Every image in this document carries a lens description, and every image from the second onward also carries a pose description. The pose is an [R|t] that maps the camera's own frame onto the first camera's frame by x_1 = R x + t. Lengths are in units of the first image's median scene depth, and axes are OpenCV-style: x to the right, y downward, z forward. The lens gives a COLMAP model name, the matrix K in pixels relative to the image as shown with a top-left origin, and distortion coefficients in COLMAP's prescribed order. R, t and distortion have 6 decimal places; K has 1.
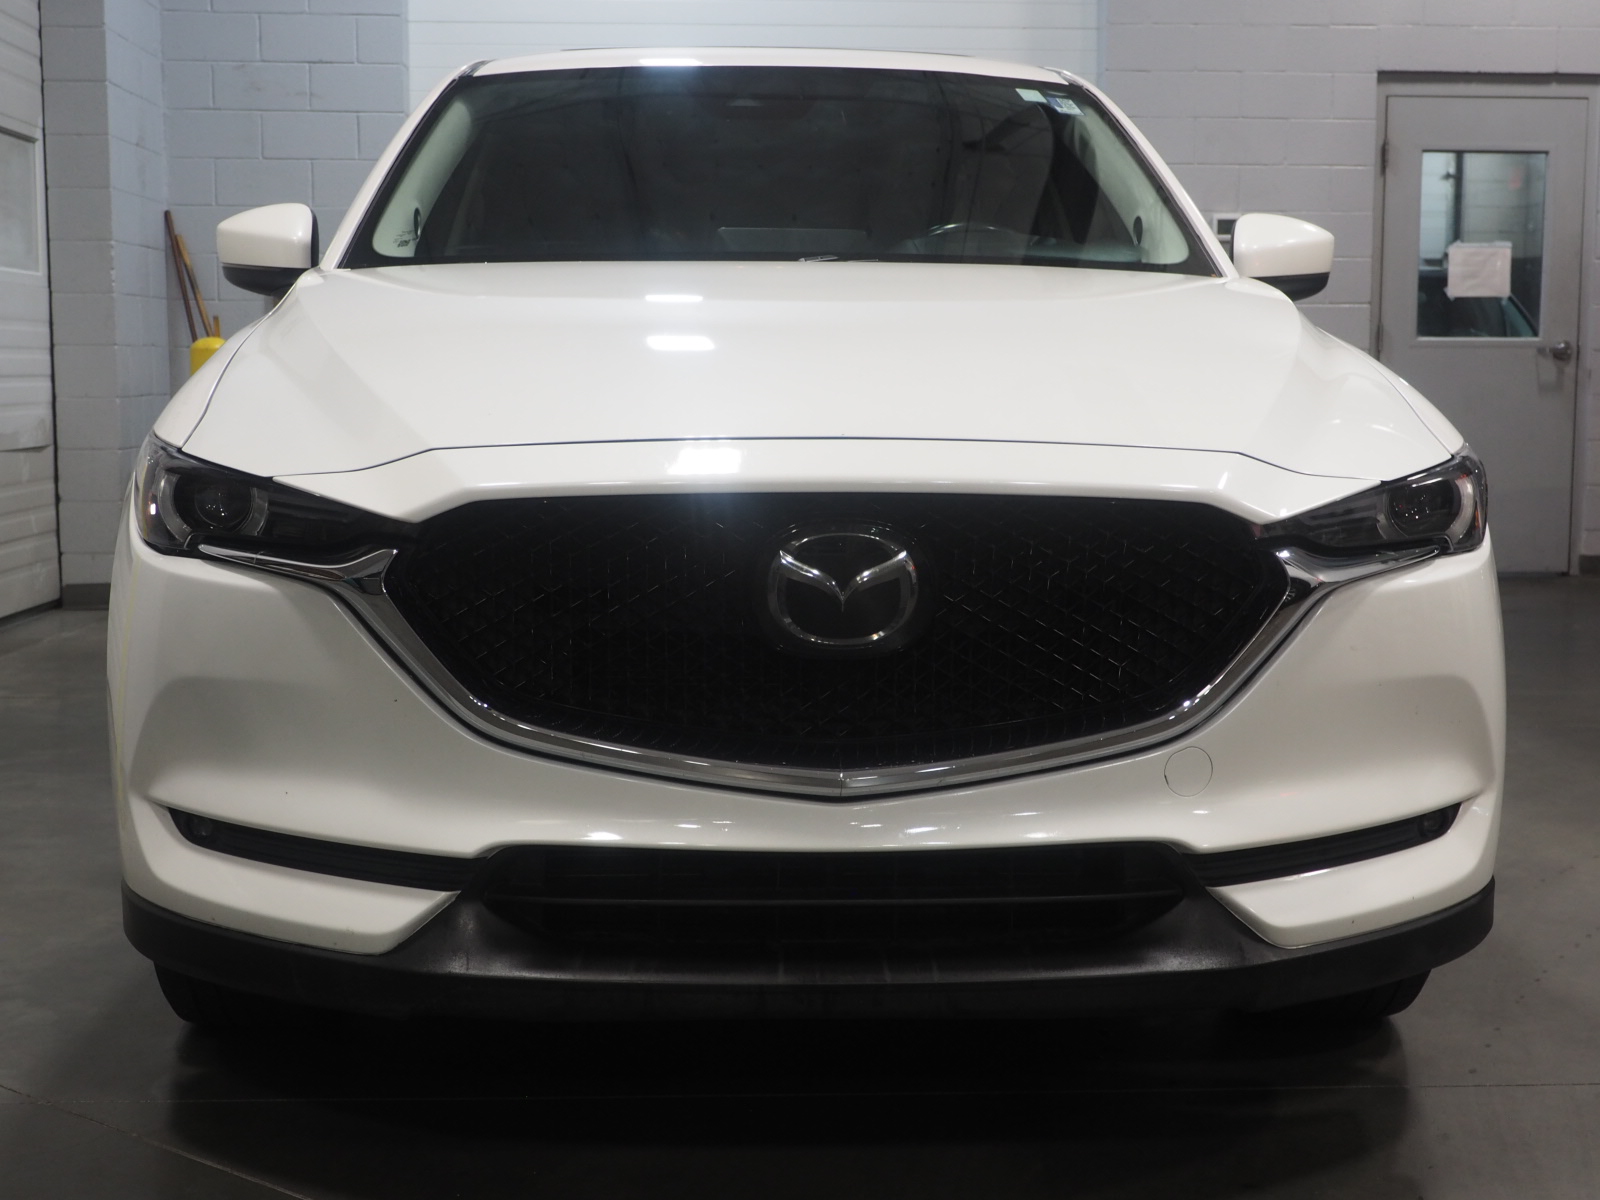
lens RADIAL K [[2133.1, 0, 801.2], [0, 2133.1, 601.3], [0, 0, 1]] dist [-0.008228, 0.000000]
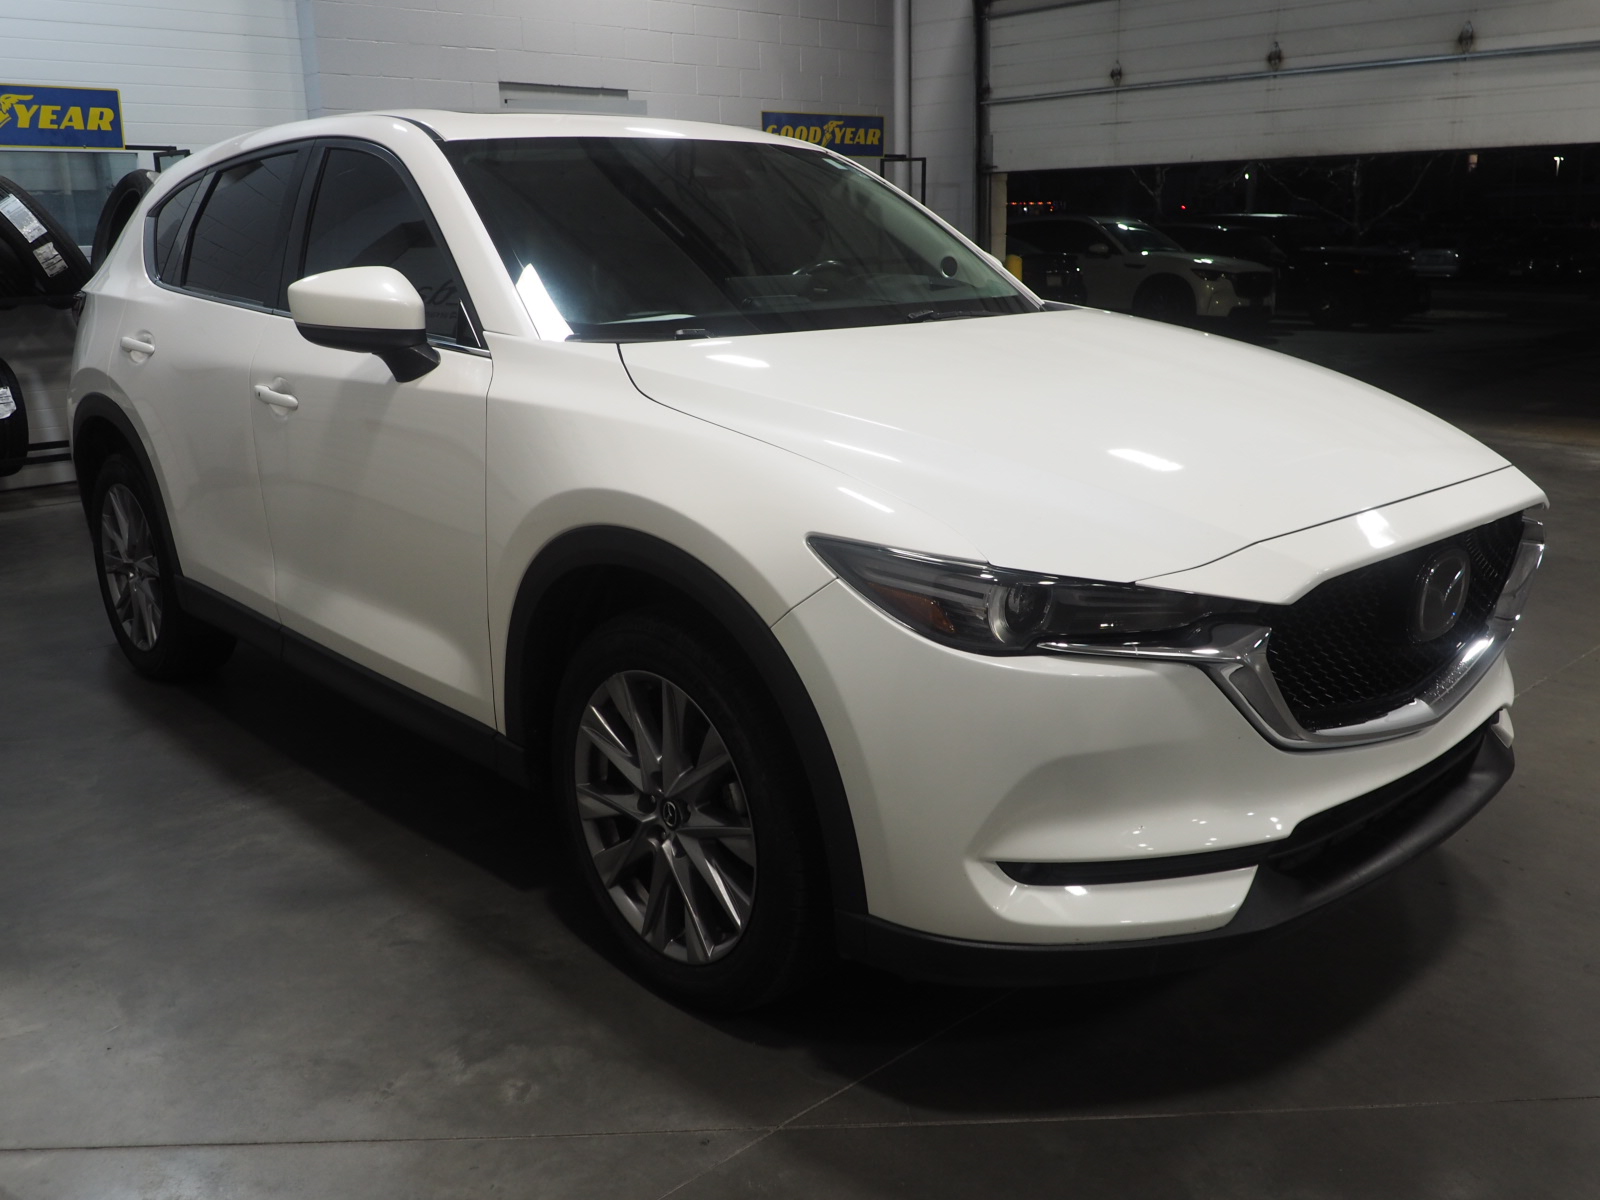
lens RADIAL K [[1386.7, 0, 795.3], [0, 1386.7, 594.4], [0, 0, 1]] dist [-0.025367, 0.002168]
pose [[0.772532, -0.176646, 0.609911, -0.826686], [0.090774, 0.981383, 0.169256, -0.189921], [-0.628454, -0.075392, 0.774184, 0.484587]]
